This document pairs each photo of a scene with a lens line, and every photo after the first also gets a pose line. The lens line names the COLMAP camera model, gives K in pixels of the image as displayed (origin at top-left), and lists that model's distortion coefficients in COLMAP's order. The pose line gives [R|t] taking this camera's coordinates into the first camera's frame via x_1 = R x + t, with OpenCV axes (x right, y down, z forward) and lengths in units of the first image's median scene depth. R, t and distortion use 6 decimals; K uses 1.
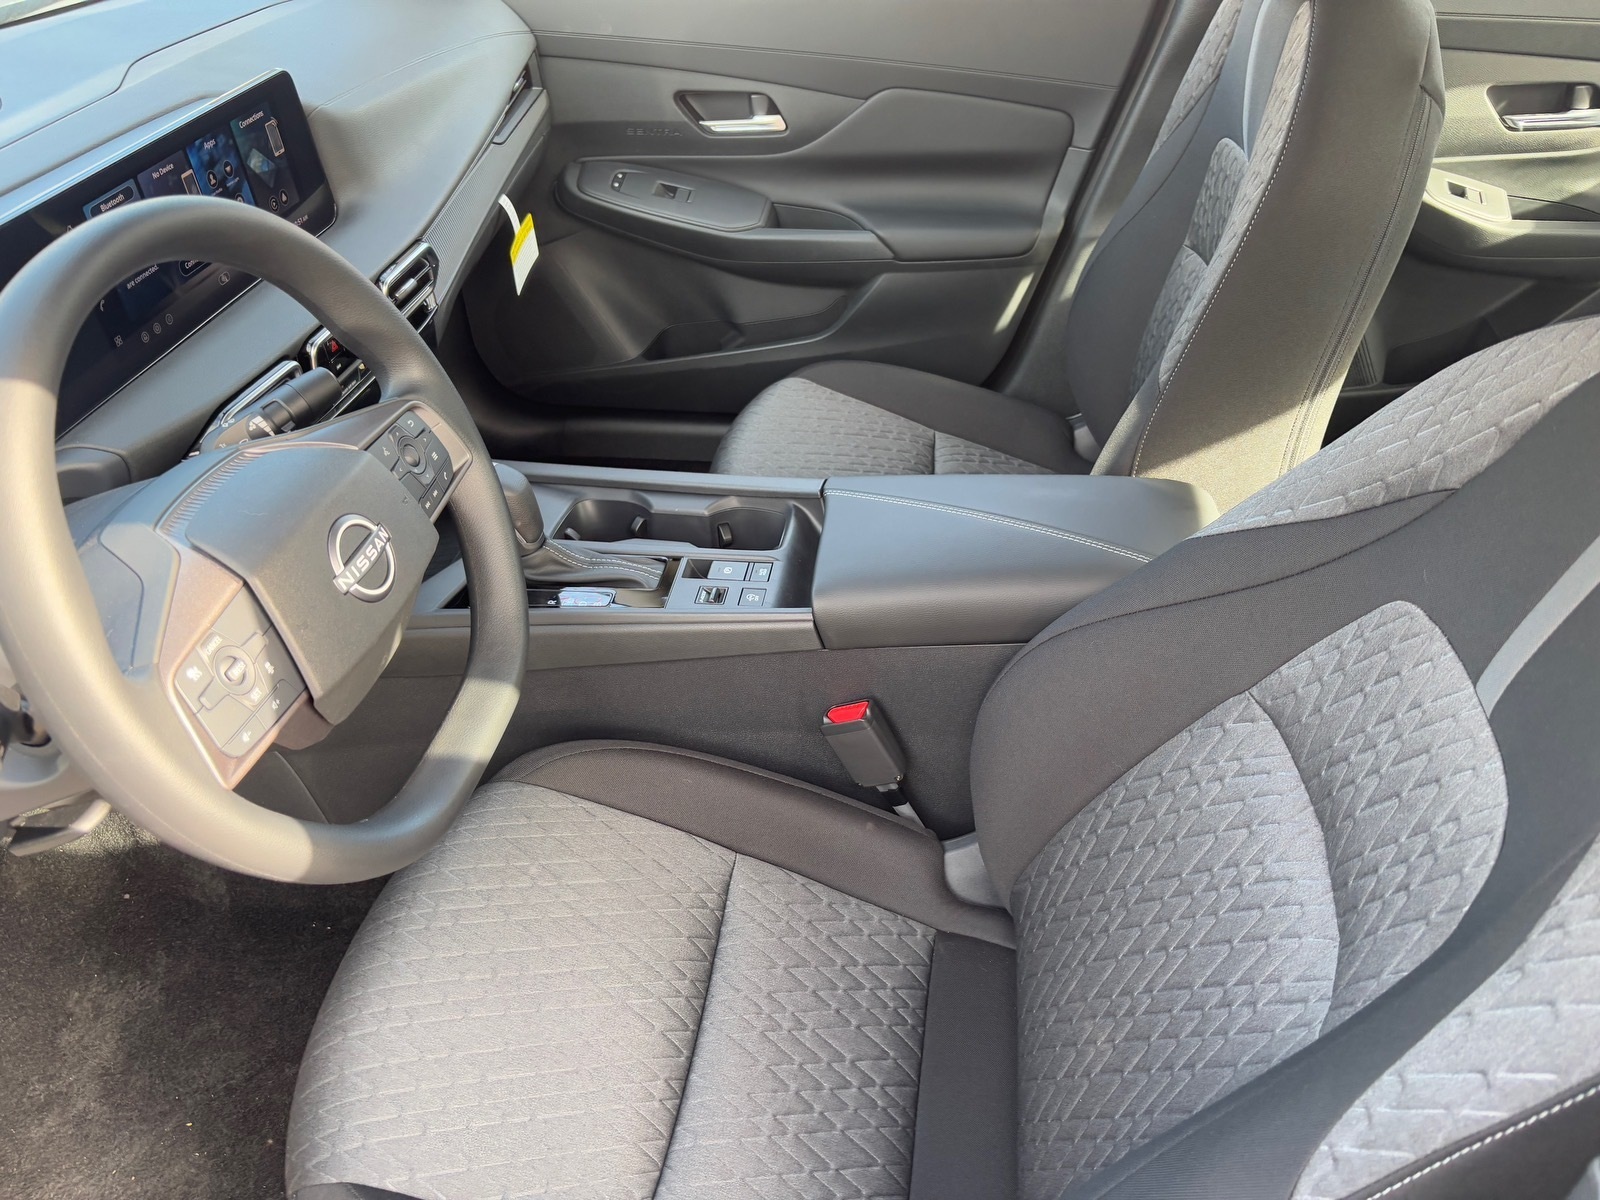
lens RADIAL K [[1200.1, 0, 798.2], [0, 1200.1, 614.6], [0, 0, 1]] dist [0.052907, -0.059240]
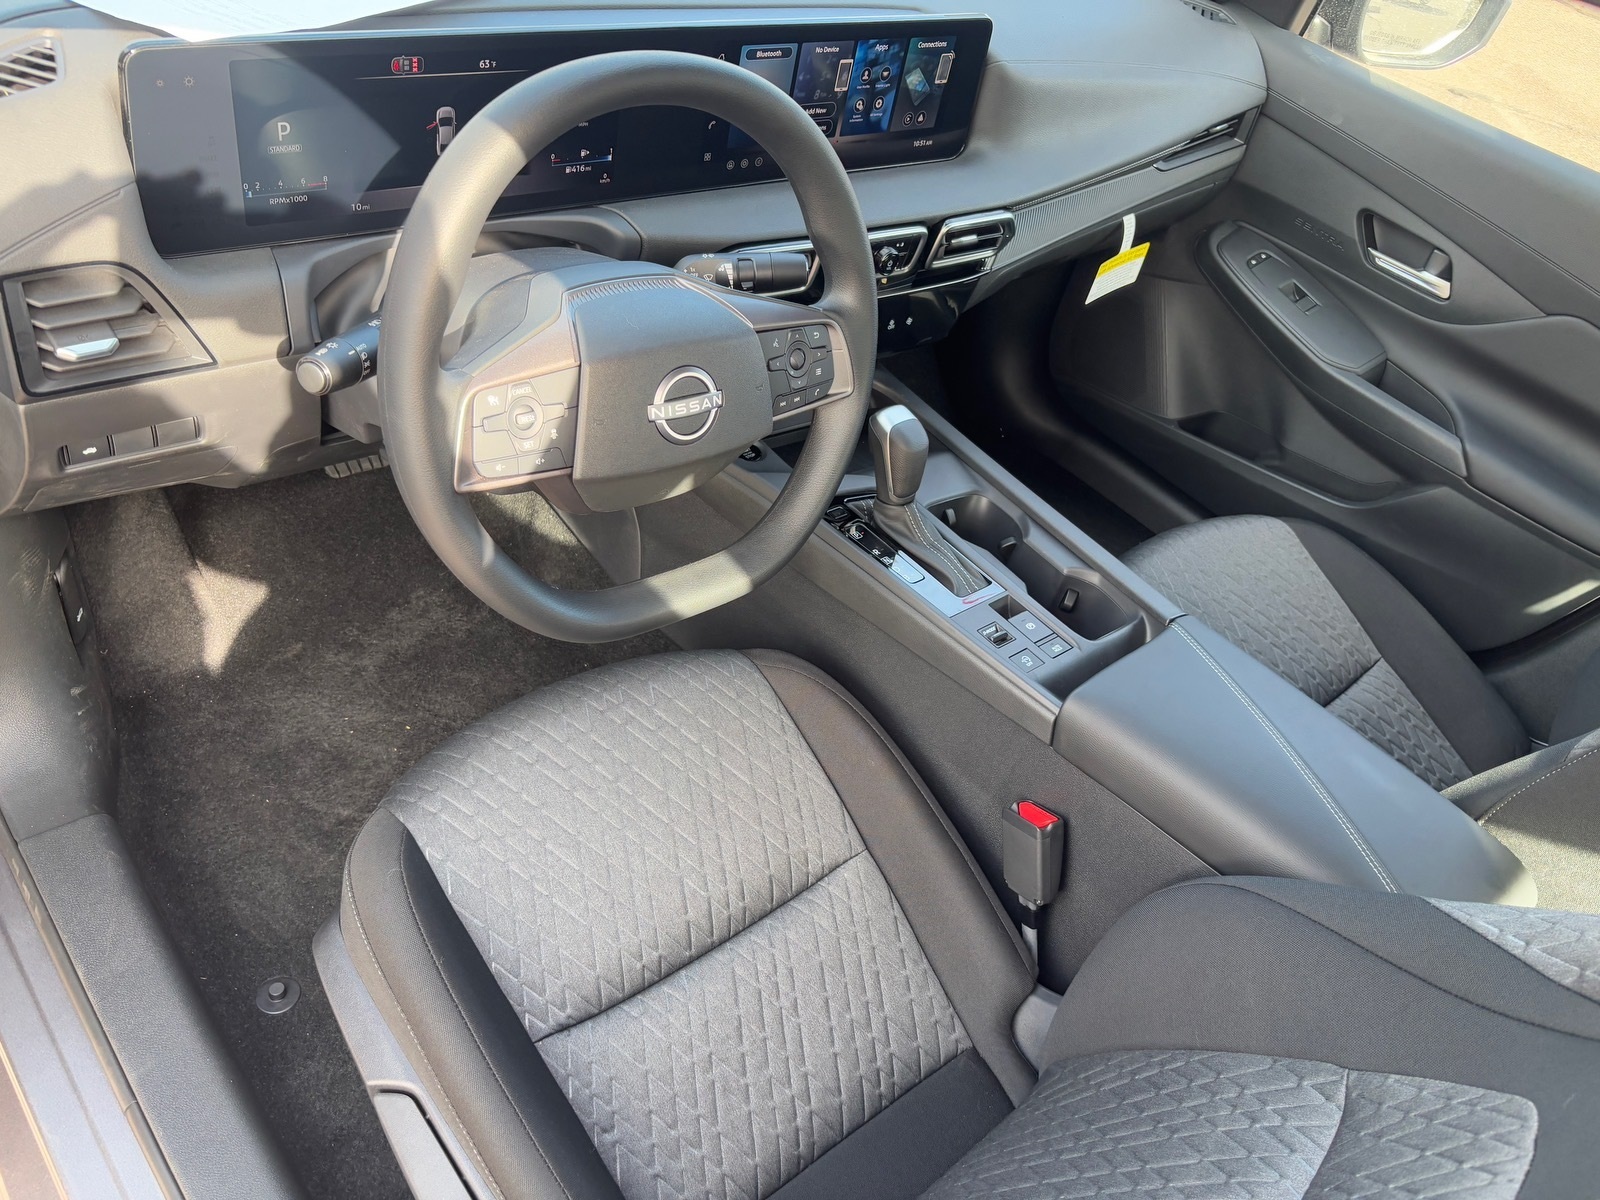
lens RADIAL K [[1204.4, 0, 816.7], [0, 1204.4, 605.6], [0, 0, 1]] dist [0.023960, 0.006728]
pose [[0.727164, 0.586249, -0.357132, 0.165680], [-0.586727, 0.800847, 0.119981, -0.068437], [0.356347, 0.122293, 0.926316, 0.002031]]
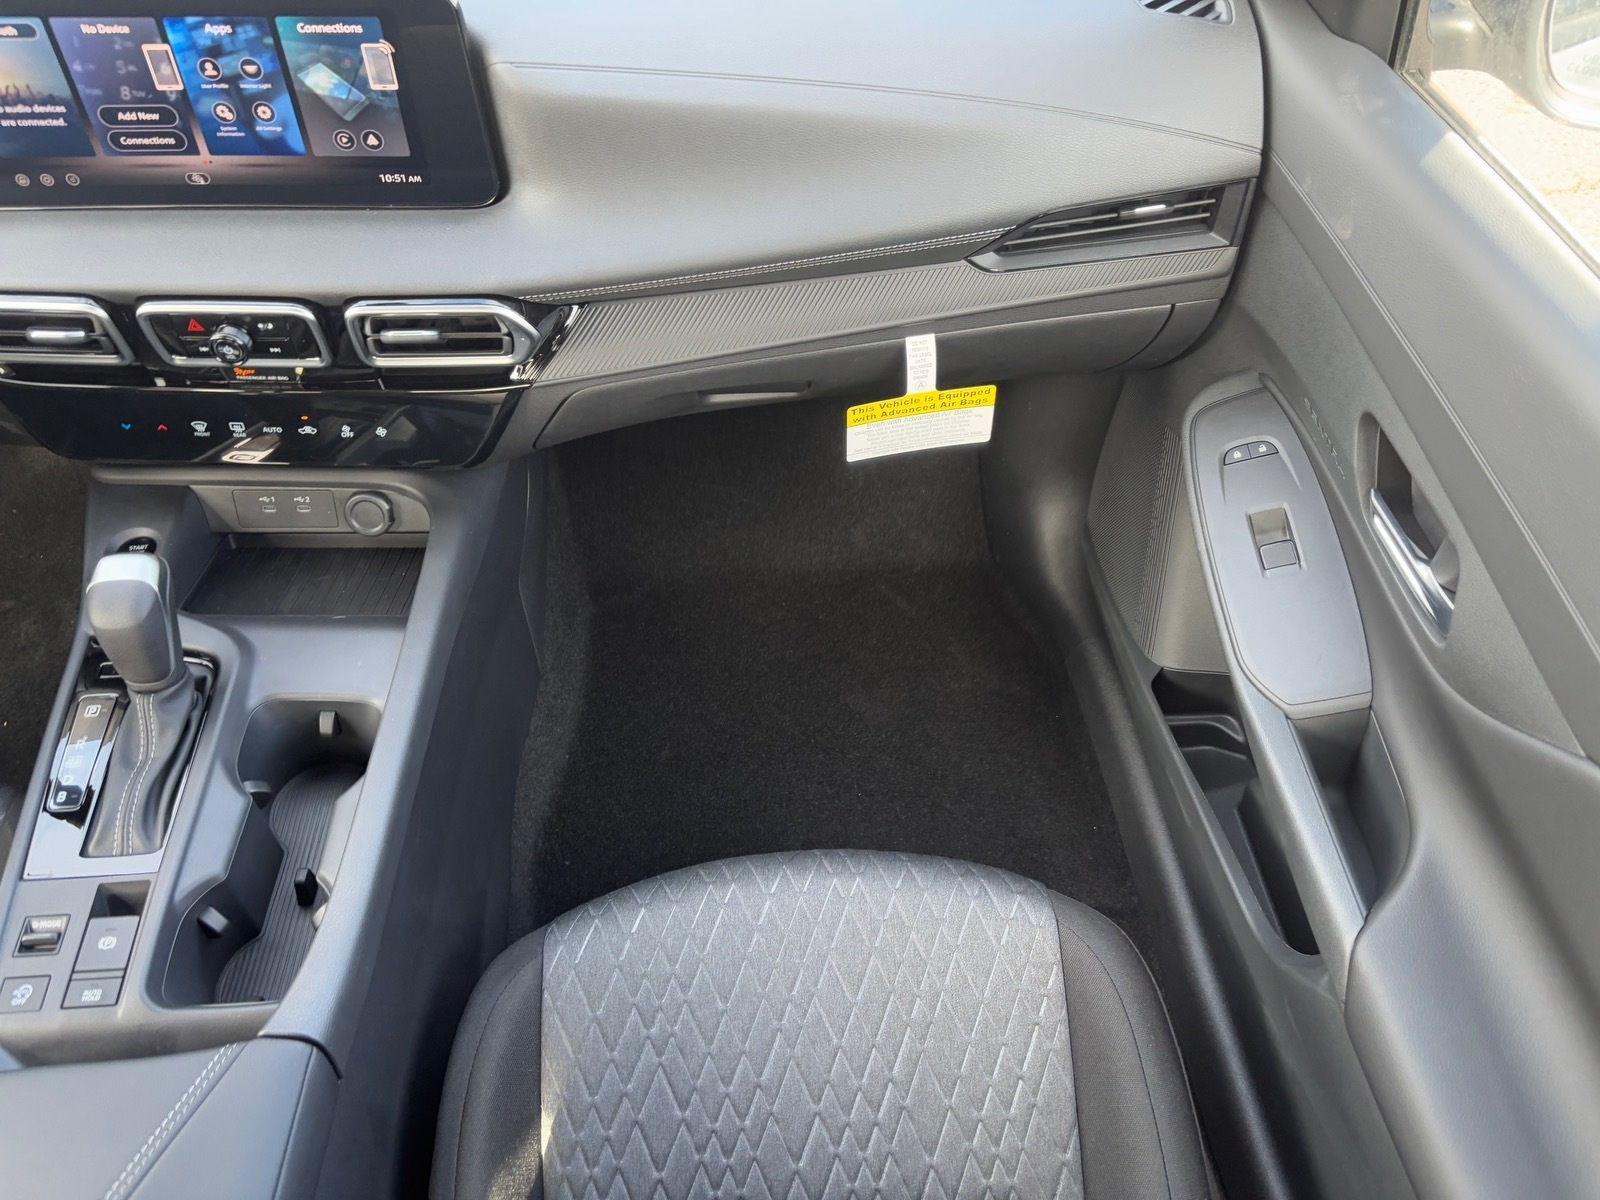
lens RADIAL K [[1200.1, 0, 798.2], [0, 1200.1, 614.6], [0, 0, 1]] dist [0.052907, -0.059240]
pose [[0.219798, 0.766241, -0.603791, 0.293596], [-0.628911, 0.584439, 0.512739, -0.736057], [0.745761, 0.267032, 0.610356, 0.856876]]
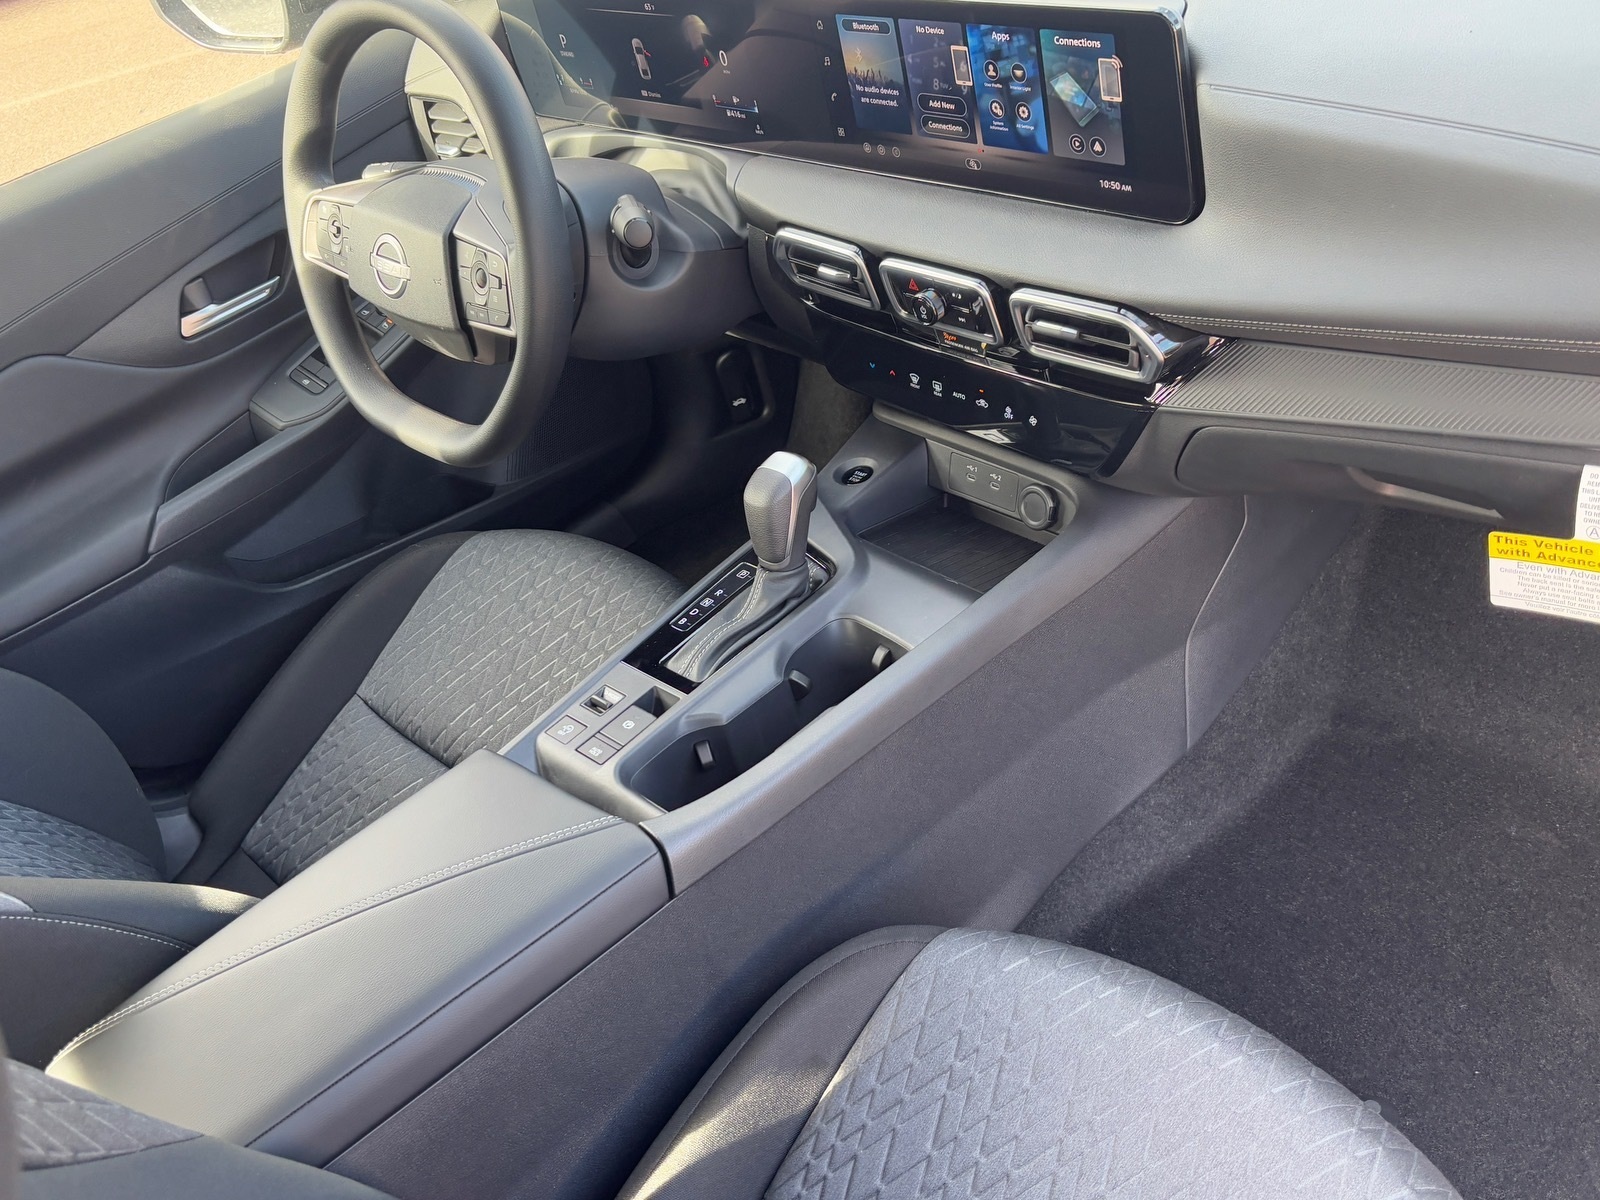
lens RADIAL K [[1483.4, 0, 833.4], [0, 1483.4, 627.0], [0, 0, 1]] dist [0.167049, -0.508980]
pose [[-0.559575, 0.634468, -0.533222, 0.370485], [-0.299746, 0.444897, 0.843931, -0.989325], [0.772676, 0.632074, -0.058774, 1.160864]]
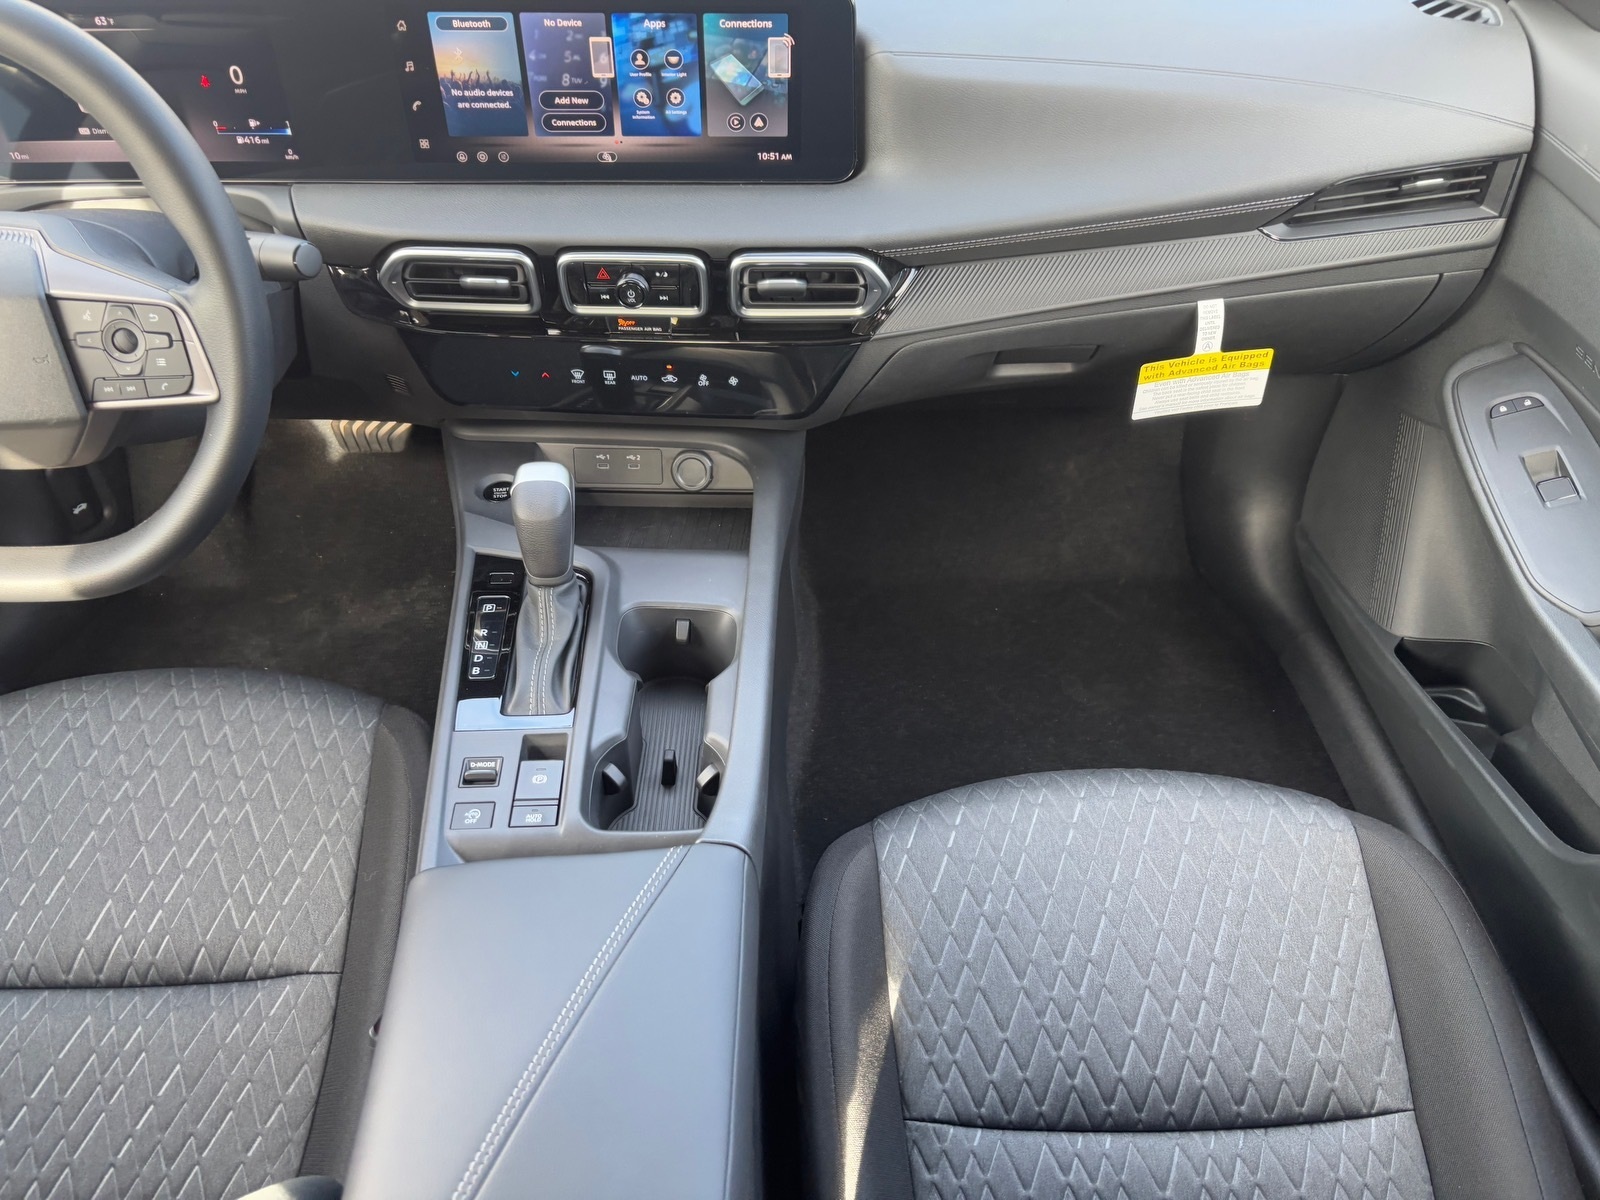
lens RADIAL K [[1200.1, 0, 798.2], [0, 1200.1, 614.6], [0, 0, 1]] dist [0.052907, -0.059240]
pose [[0.179236, 0.693609, -0.697697, 0.428363], [-0.619488, 0.630498, 0.467660, -0.561864], [0.764270, 0.348393, 0.542691, 0.707491]]
